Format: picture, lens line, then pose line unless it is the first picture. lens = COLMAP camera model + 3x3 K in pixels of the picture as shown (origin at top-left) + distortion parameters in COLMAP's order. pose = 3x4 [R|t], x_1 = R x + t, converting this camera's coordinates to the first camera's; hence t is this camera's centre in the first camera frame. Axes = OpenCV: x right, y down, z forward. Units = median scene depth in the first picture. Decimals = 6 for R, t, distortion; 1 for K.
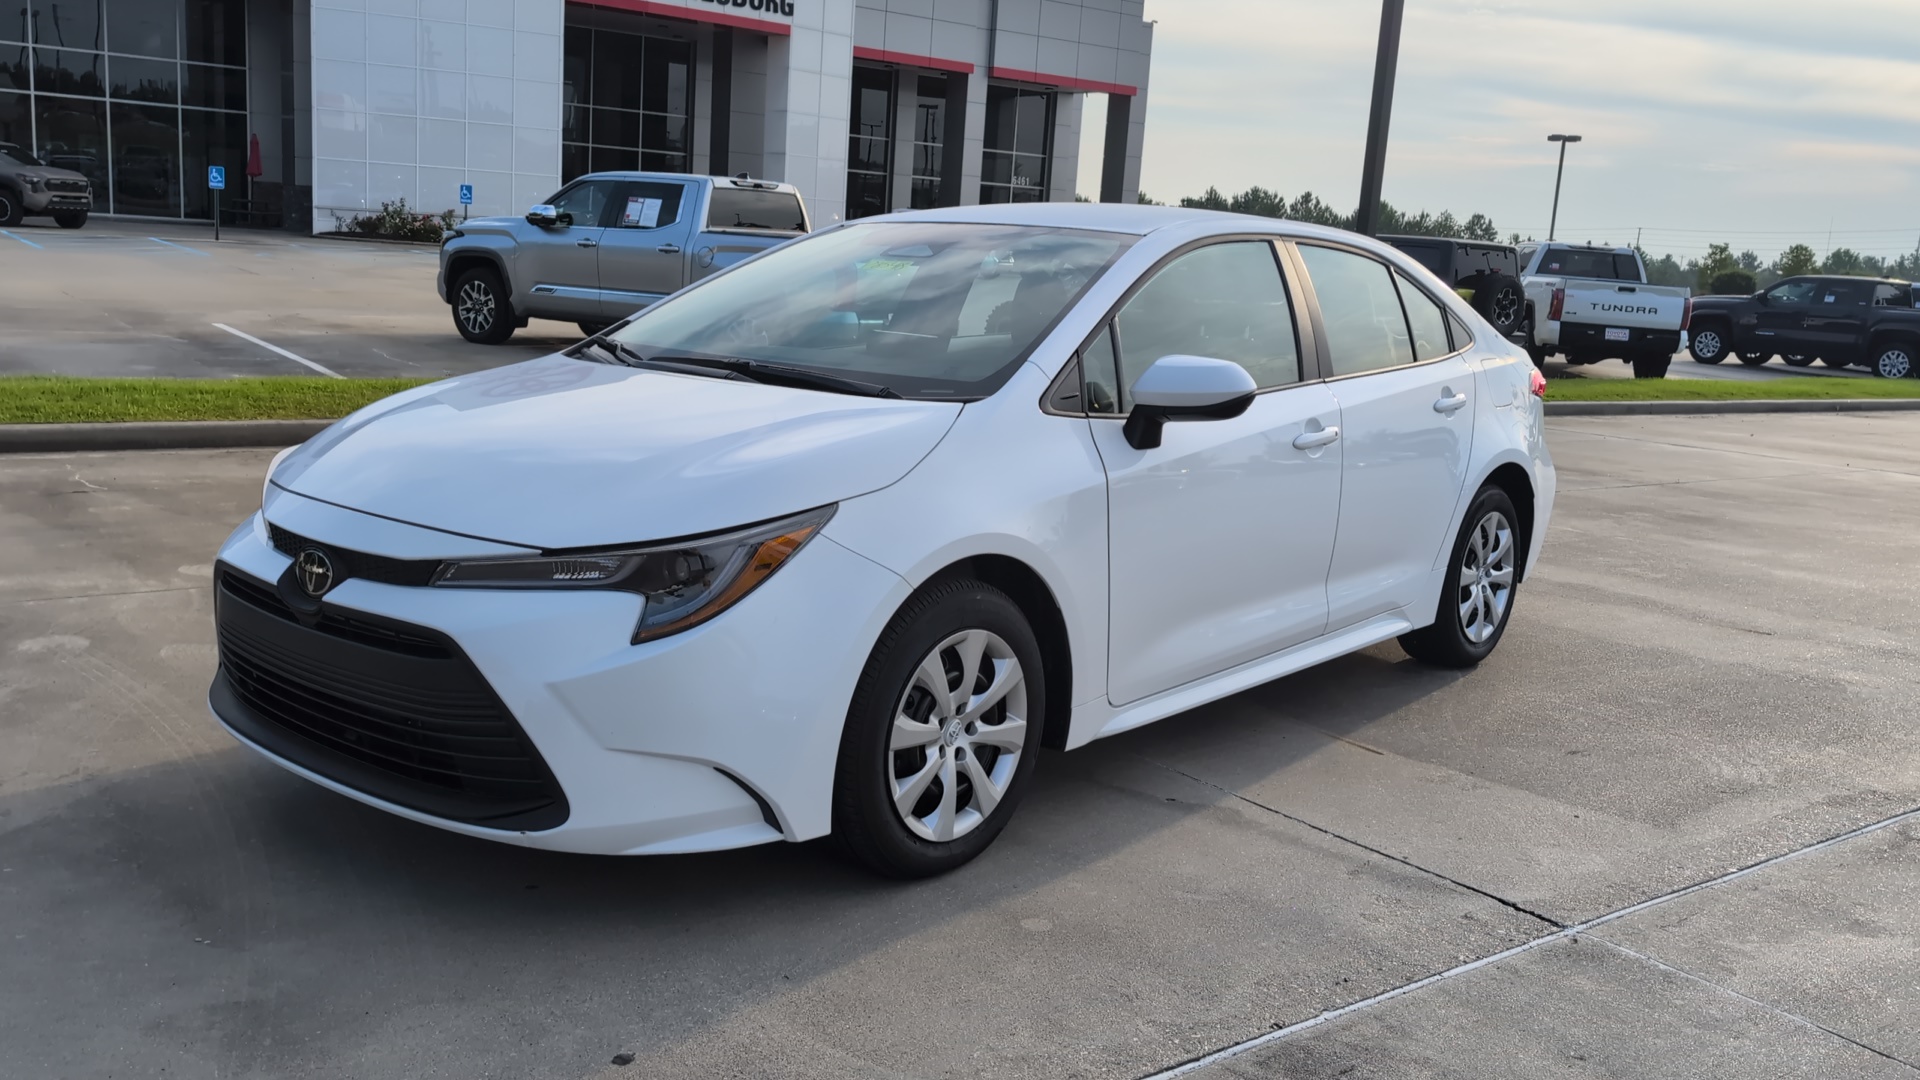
lens RADIAL K [[1600.1, 0, 966.8], [0, 1600.1, 547.1], [0, 0, 1]] dist [0.031030, -0.042903]
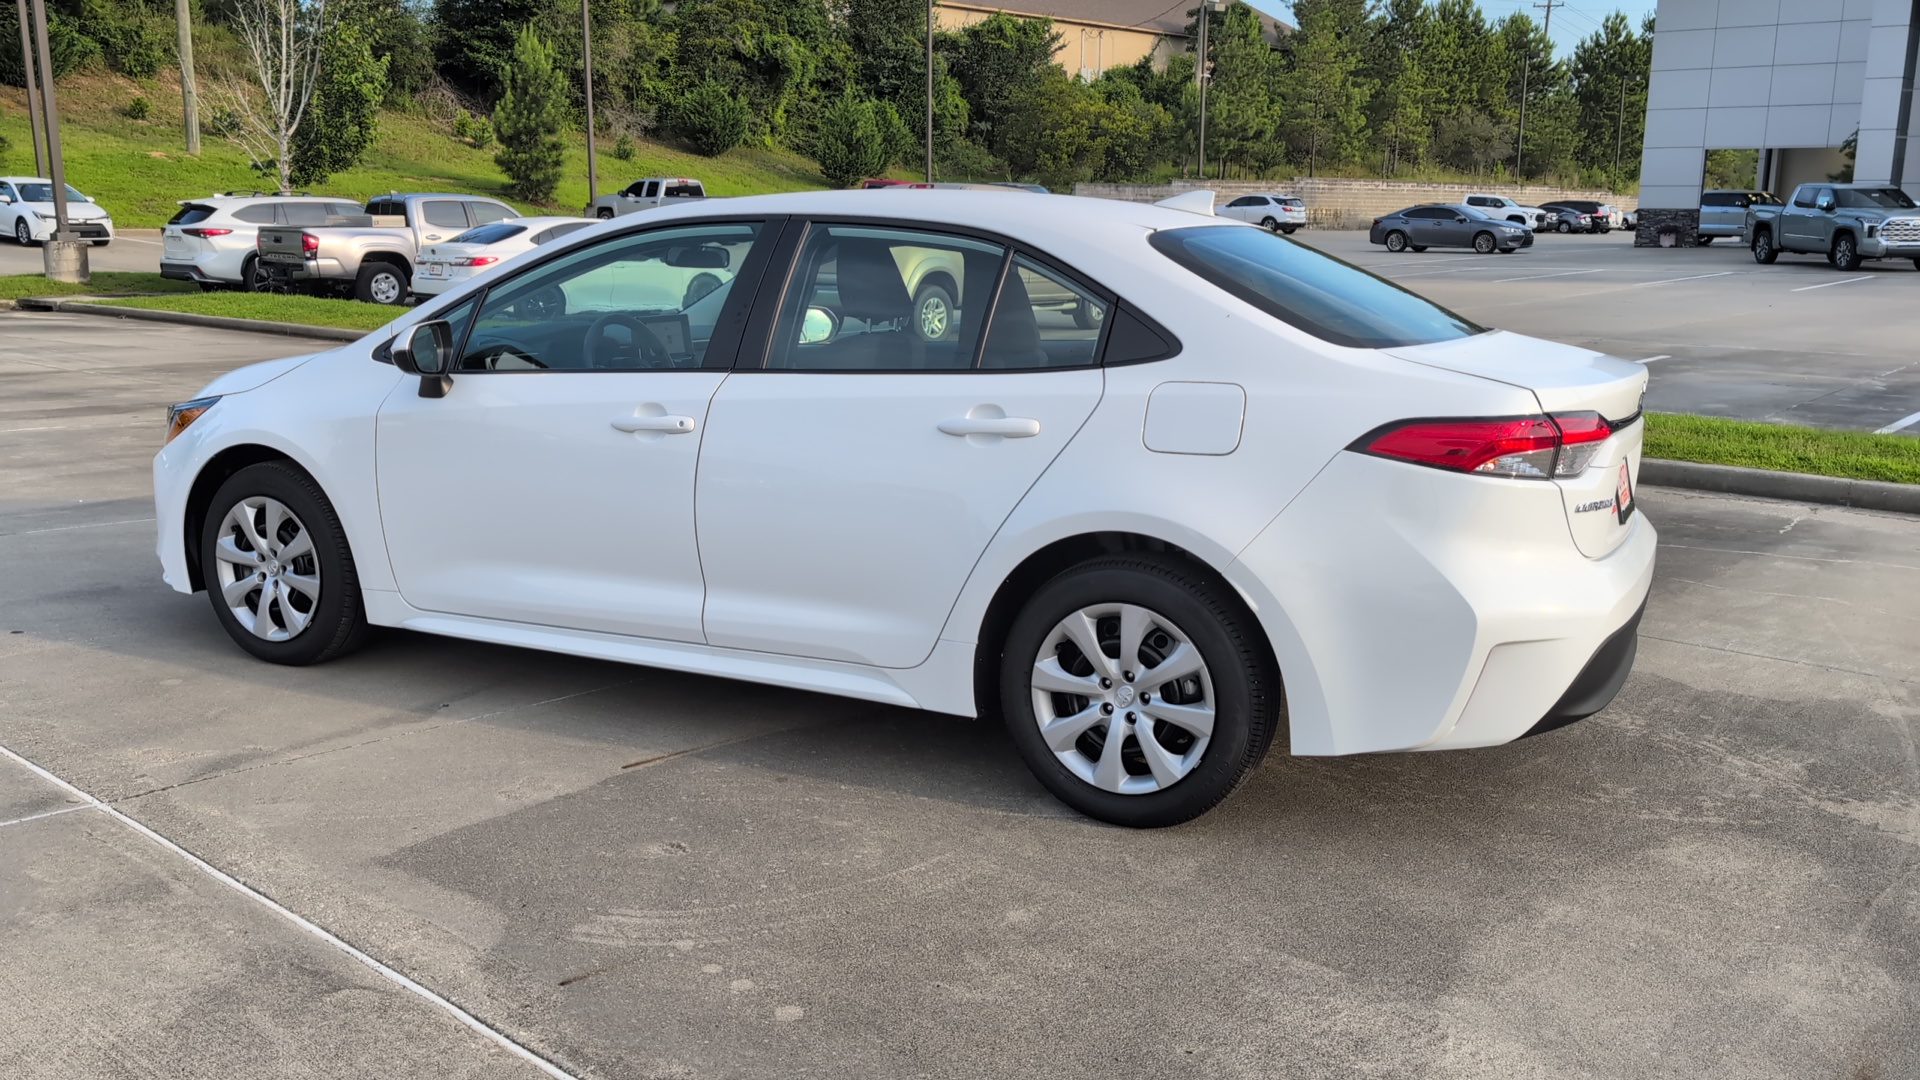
lens RADIAL K [[1600.1, 0, 966.8], [0, 1600.1, 547.1], [0, 0, 1]] dist [0.031030, -0.042903]
pose [[0.226896, 0.138653, -0.963999, 1.379015], [-0.177826, 0.979073, 0.098966, -0.143109], [0.957547, 0.148969, 0.246804, 1.103421]]
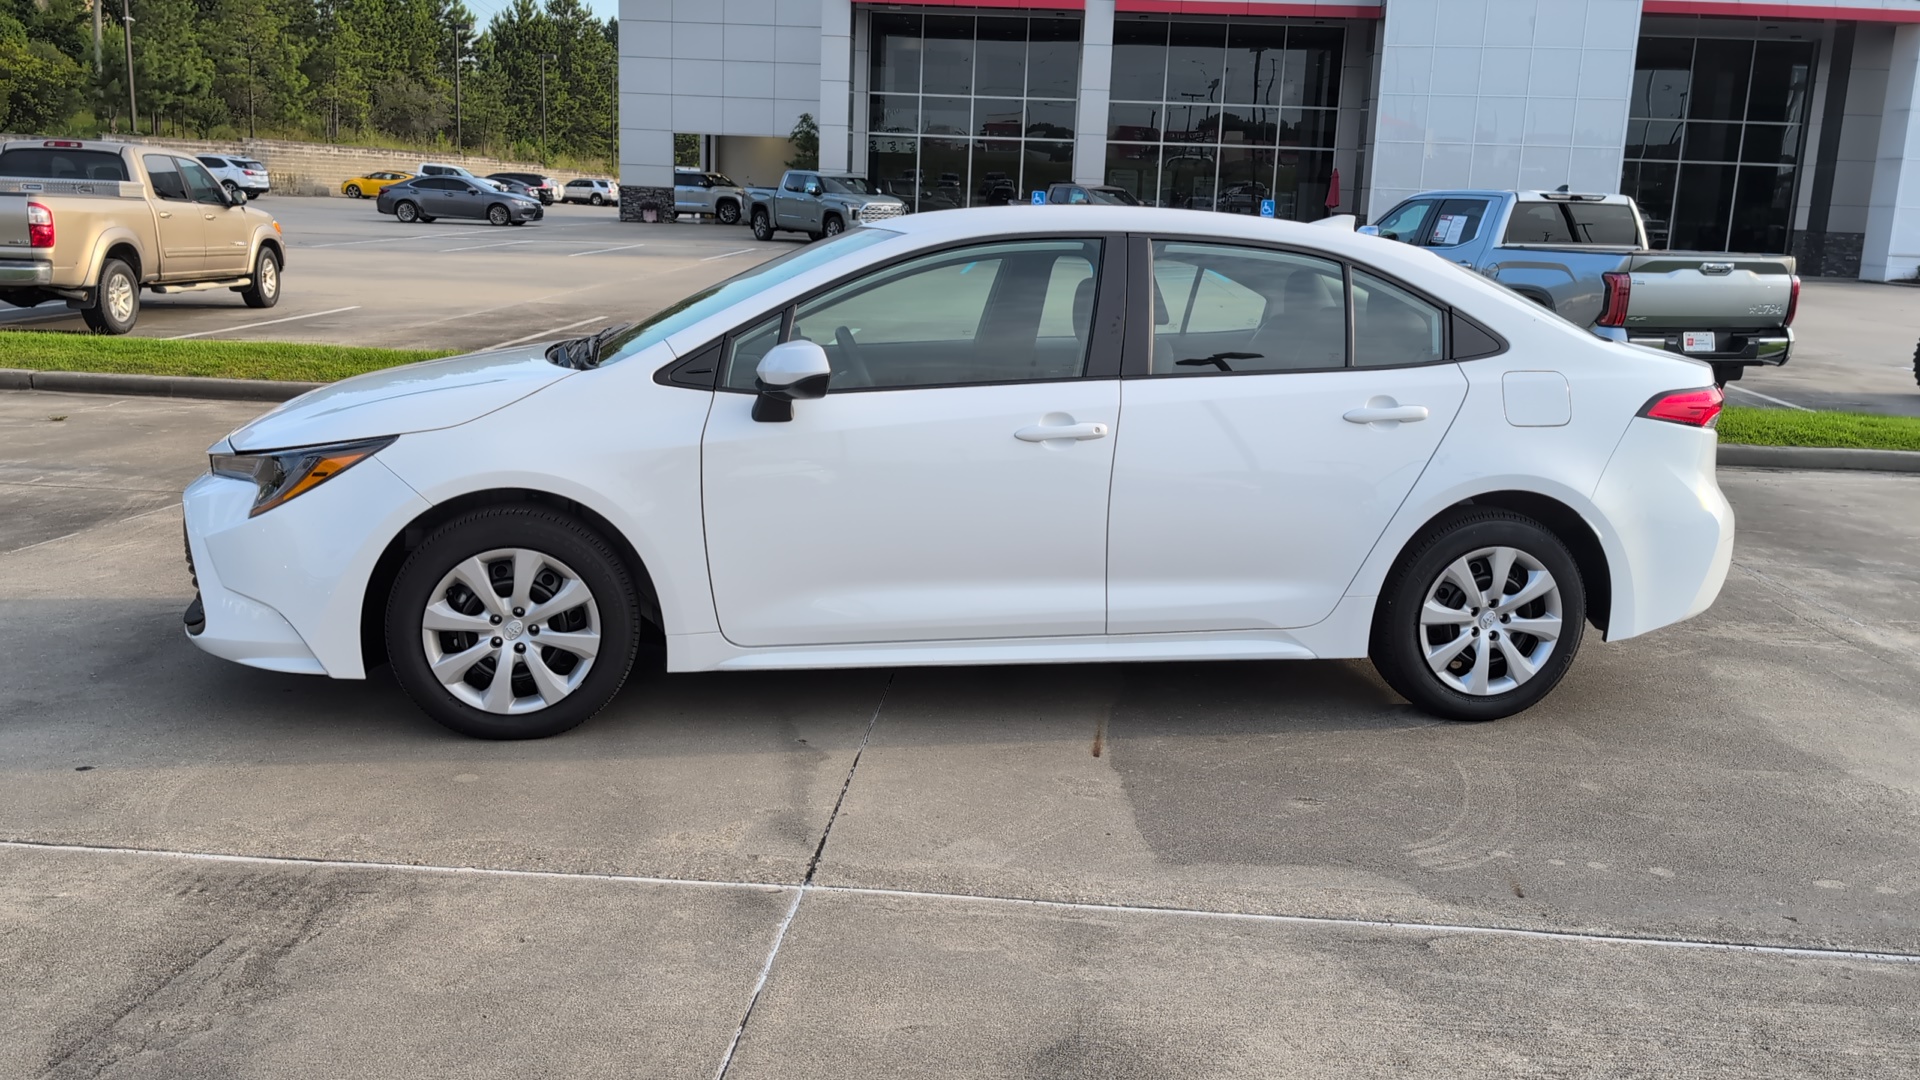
lens RADIAL K [[1600.1, 0, 966.8], [0, 1600.1, 547.1], [0, 0, 1]] dist [0.031030, -0.042903]
pose [[0.770760, 0.098322, -0.629493, 0.938677], [-0.108311, 0.993860, 0.022615, -0.013850], [0.627852, 0.050750, 0.776677, 0.212876]]
